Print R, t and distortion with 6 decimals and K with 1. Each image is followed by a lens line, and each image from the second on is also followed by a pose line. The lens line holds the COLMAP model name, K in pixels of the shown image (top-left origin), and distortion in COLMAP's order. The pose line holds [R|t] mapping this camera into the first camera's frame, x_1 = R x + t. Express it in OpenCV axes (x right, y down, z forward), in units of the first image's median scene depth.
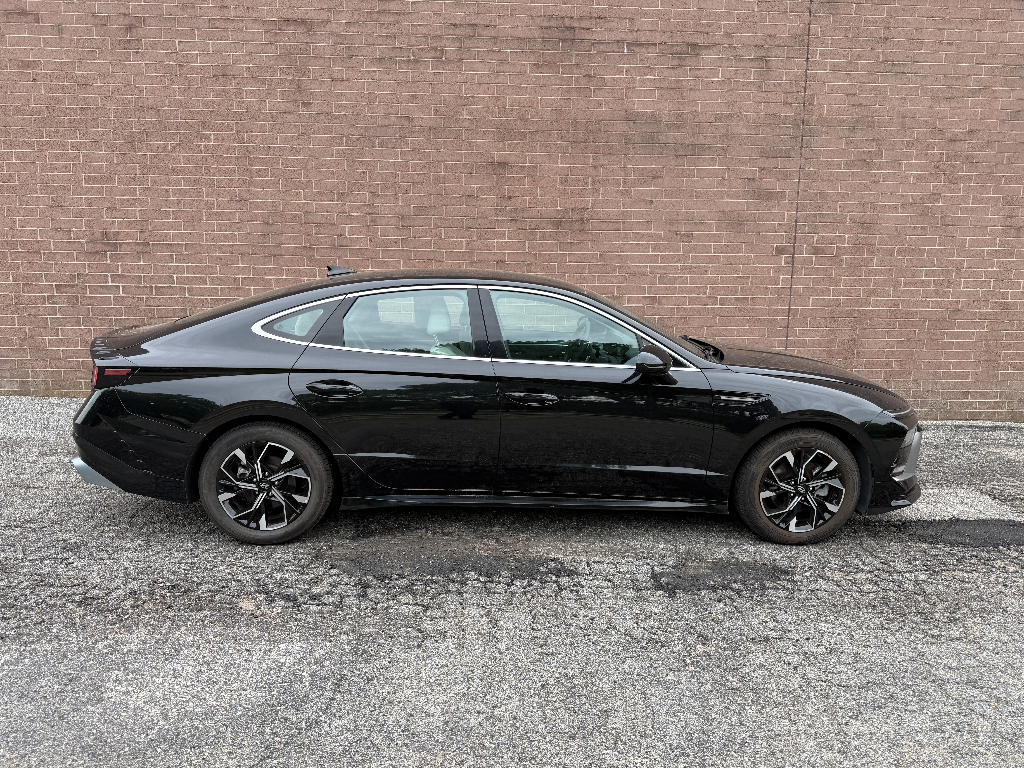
lens RADIAL K [[722.3, 0, 505.3], [0, 722.3, 397.3], [0, 0, 1]] dist [0.084695, -0.129745]
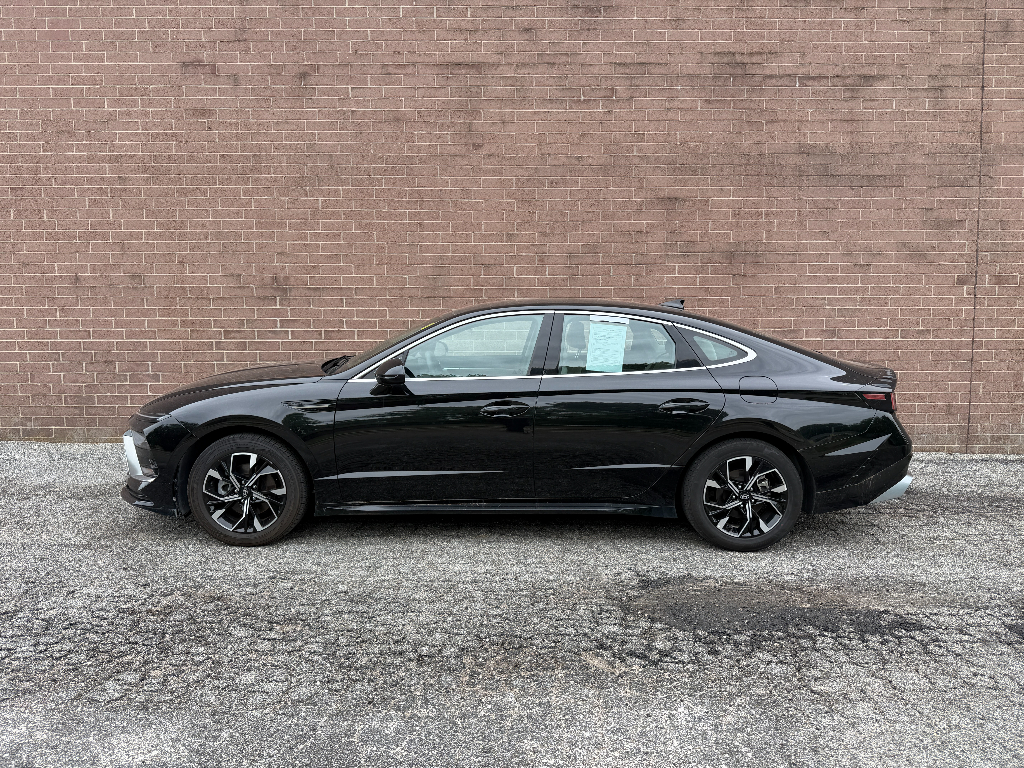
lens RADIAL K [[737.0, 0, 512.0], [0, 737.0, 384.0], [0, 0, 1]] dist [0.055236, -0.068497]
pose [[0.999517, -0.018222, -0.025157, -0.203889], [0.016102, 0.996500, -0.082021, 0.005593], [0.026563, 0.081577, 0.996313, 0.021930]]
